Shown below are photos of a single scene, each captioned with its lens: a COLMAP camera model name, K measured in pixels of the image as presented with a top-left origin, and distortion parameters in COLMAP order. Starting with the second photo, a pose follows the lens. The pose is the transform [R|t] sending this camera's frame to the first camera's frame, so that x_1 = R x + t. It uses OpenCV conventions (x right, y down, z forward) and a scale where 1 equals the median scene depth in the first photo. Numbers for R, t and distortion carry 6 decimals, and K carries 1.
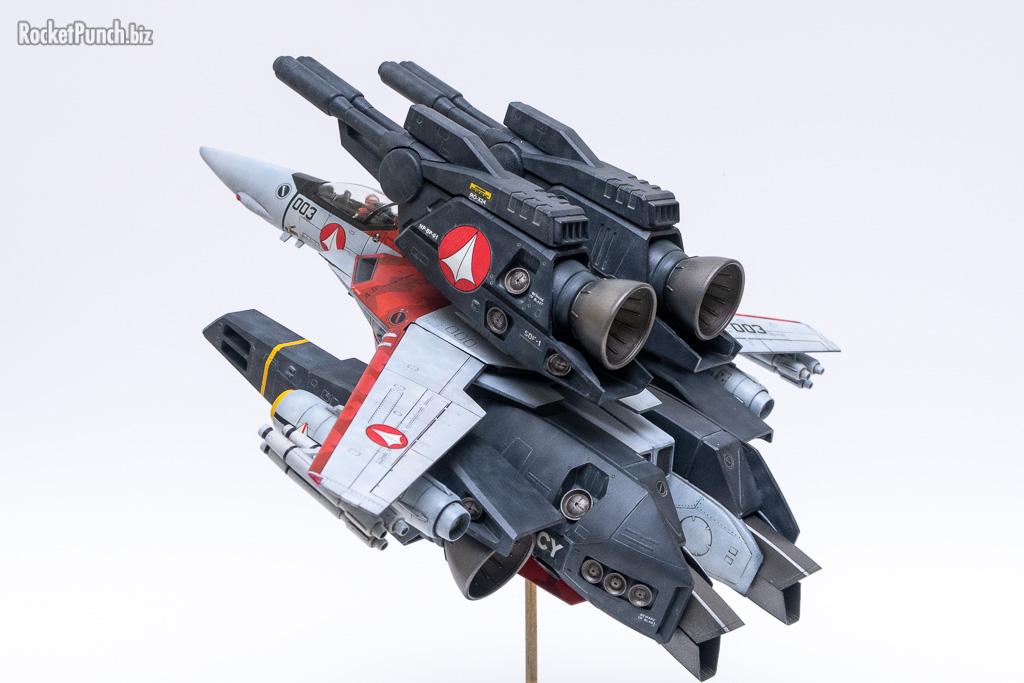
lens RADIAL K [[1606.8, 0, 512.0], [0, 1606.8, 341.5], [0, 0, 1]] dist [-0.032159, -0.046426]
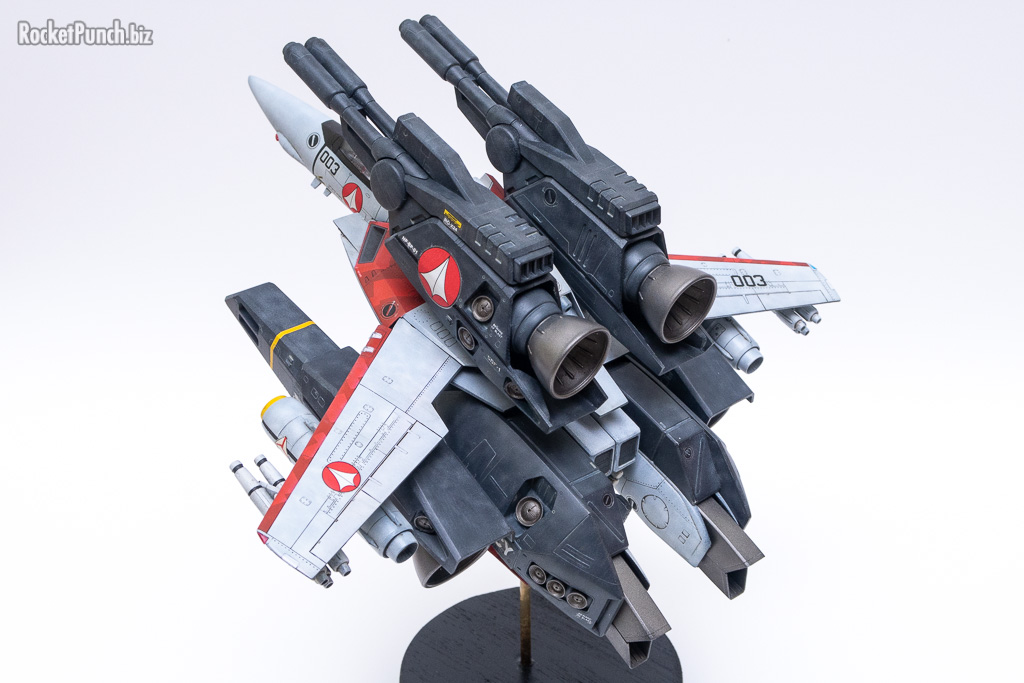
lens RADIAL K [[1434.5, 0, 515.7], [0, 1434.5, 362.5], [0, 0, 1]] dist [-0.025221, -0.012007]
pose [[0.988073, 0.064017, -0.140050, 0.155182], [-0.019117, 0.953449, 0.300948, -0.280555], [0.152797, -0.294681, 0.943301, 0.087309]]
